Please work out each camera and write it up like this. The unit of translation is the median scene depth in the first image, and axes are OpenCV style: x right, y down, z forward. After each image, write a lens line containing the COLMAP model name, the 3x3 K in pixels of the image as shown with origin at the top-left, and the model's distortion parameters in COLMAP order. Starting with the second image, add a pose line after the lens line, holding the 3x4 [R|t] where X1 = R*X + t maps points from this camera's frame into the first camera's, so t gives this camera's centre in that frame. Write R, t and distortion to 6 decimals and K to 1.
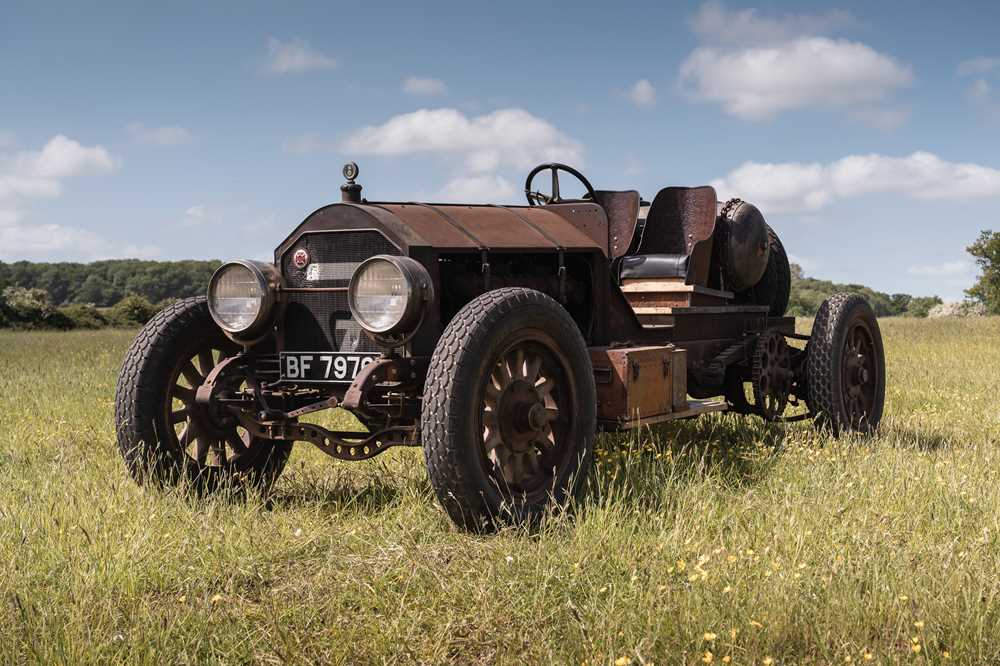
lens RADIAL K [[1512.0, 0, 513.3], [0, 1512.0, 322.4], [0, 0, 1]] dist [0.053420, 0.000000]
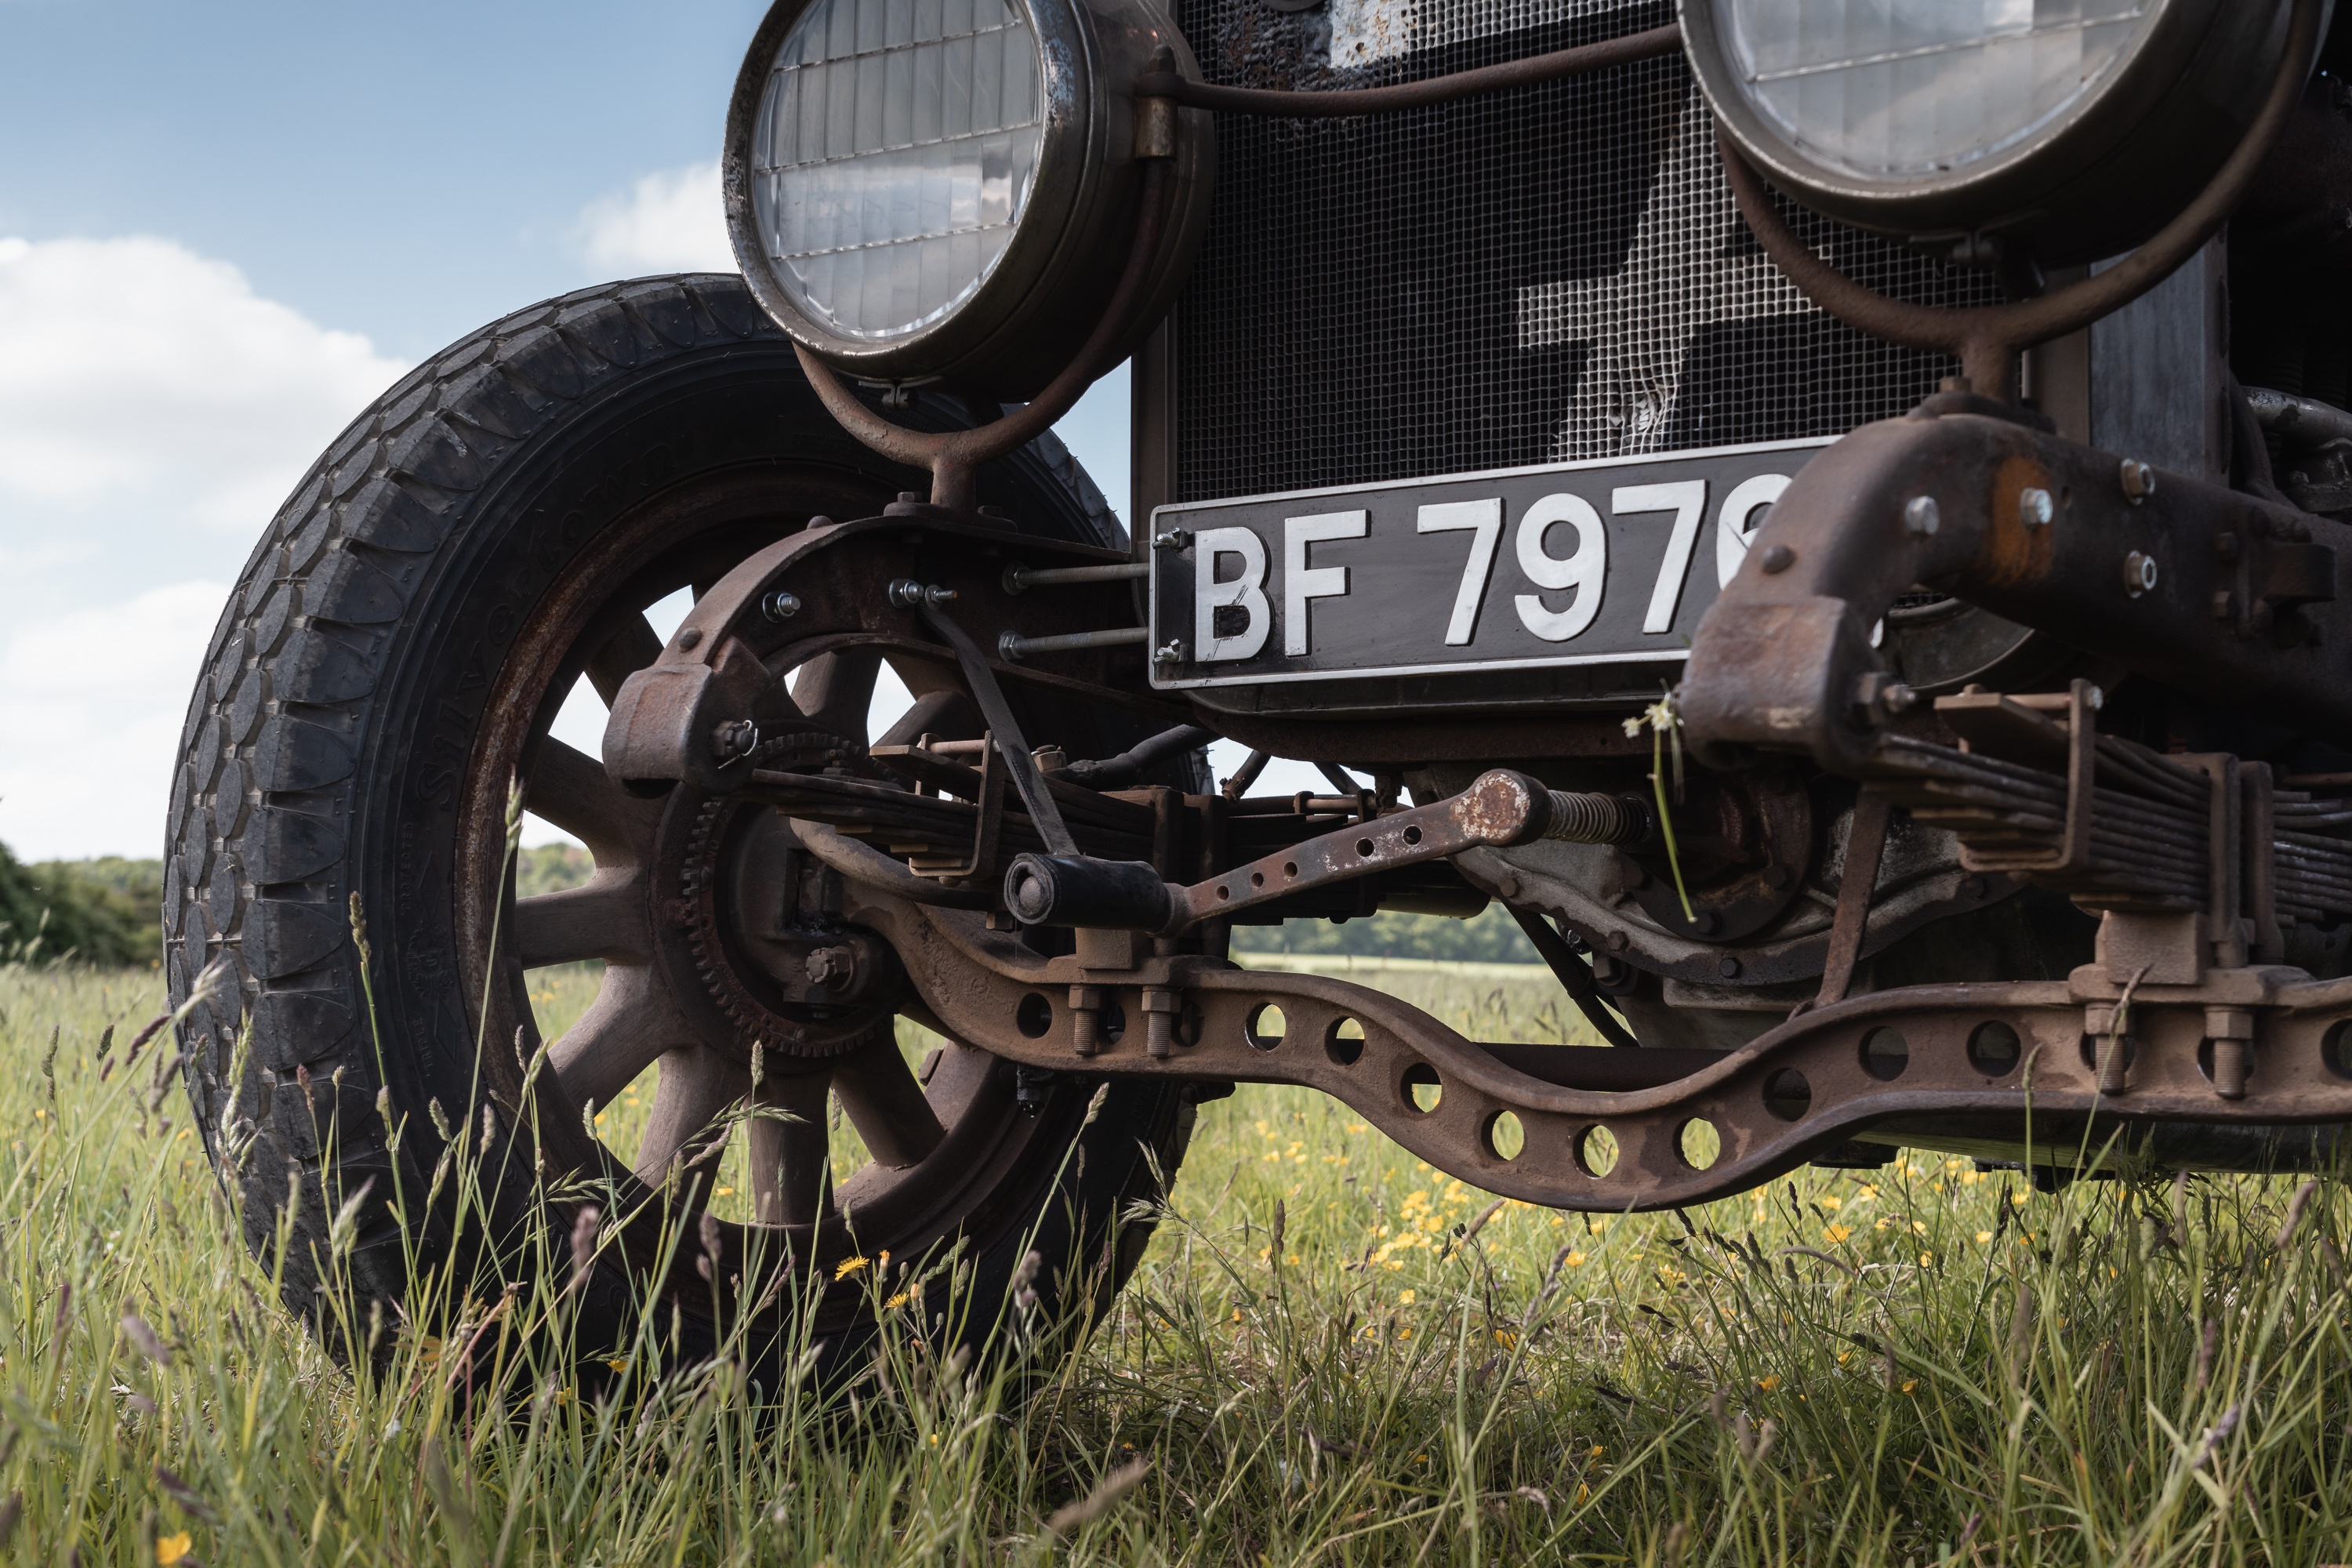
lens RADIAL K [[3245.1, 0, 1154.5], [0, 3245.1, 784.8], [0, 0, 1]] dist [0.048483, 0.000000]
pose [[0.990921, 0.018855, -0.133113, -0.103857], [-0.027795, 0.997458, -0.065619, 0.068397], [0.131537, 0.068723, 0.988926, 0.639721]]
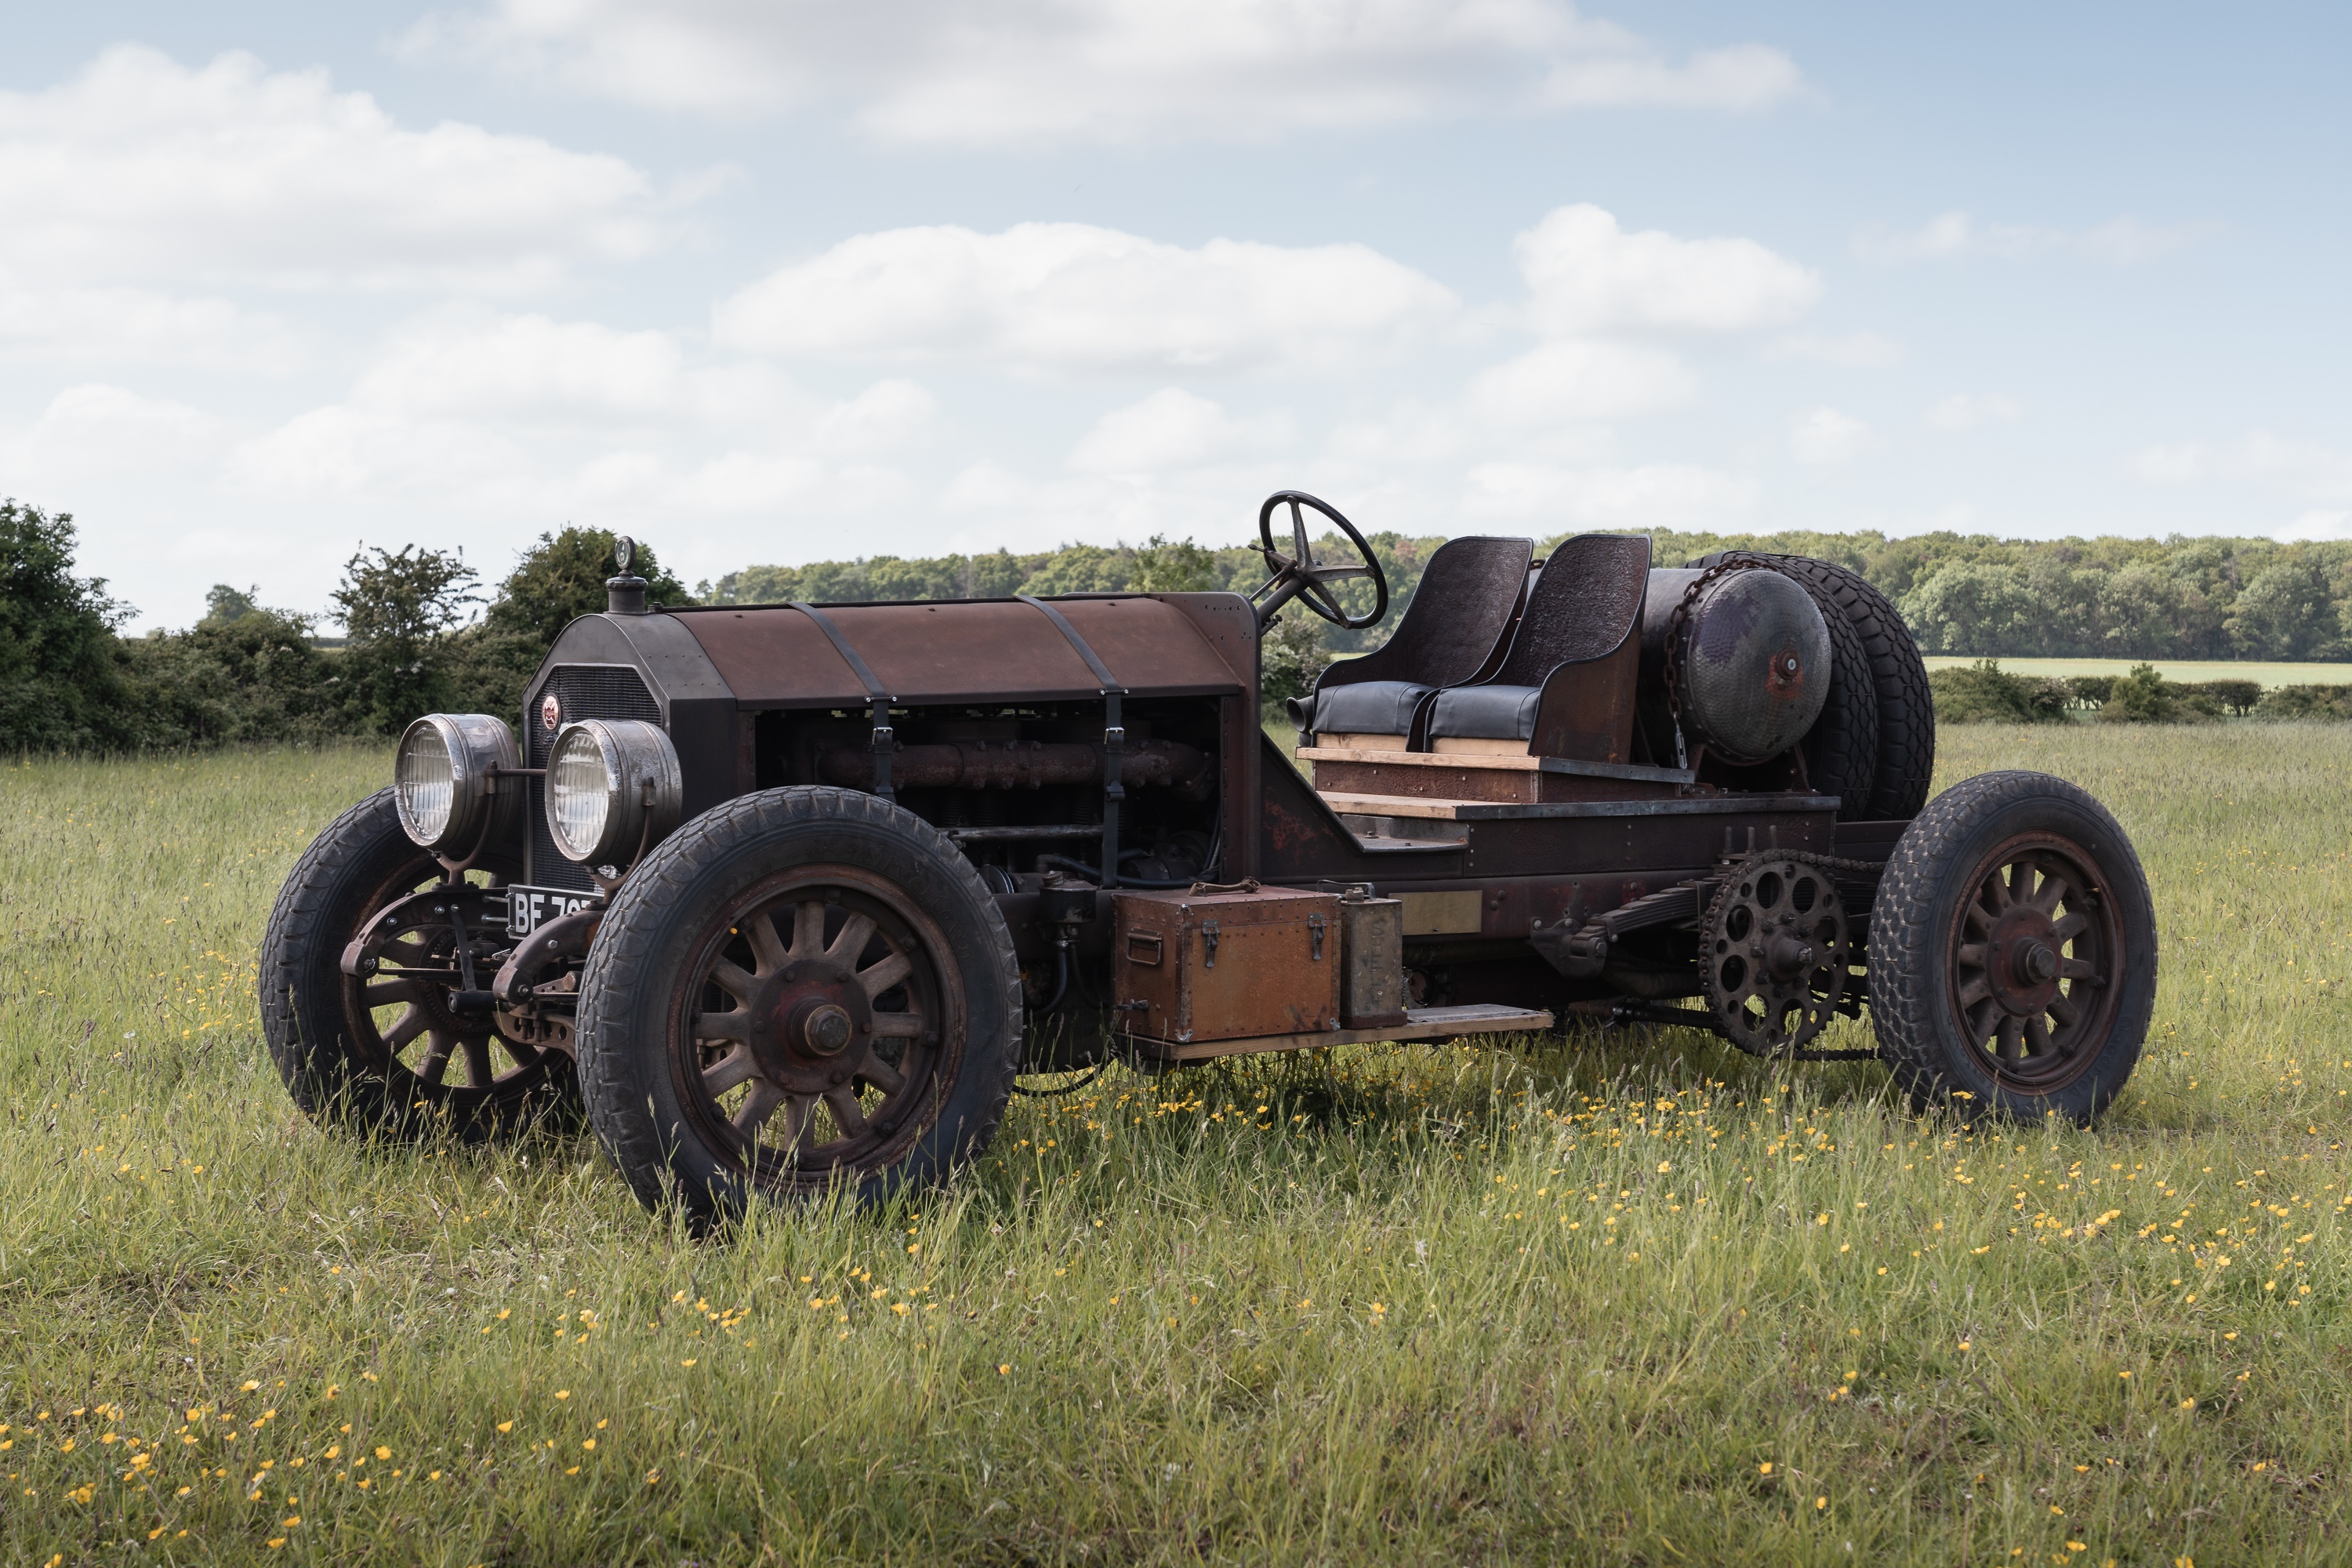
lens RADIAL K [[4123.5, 0, 1095.7], [0, 4123.5, 736.6], [0, 0, 1]] dist [0.031337, 0.000000]
pose [[0.920822, 0.023789, -0.389257, 0.592874], [-0.019388, 0.999696, 0.015230, -0.057900], [0.389501, -0.006477, 0.921003, -0.271885]]
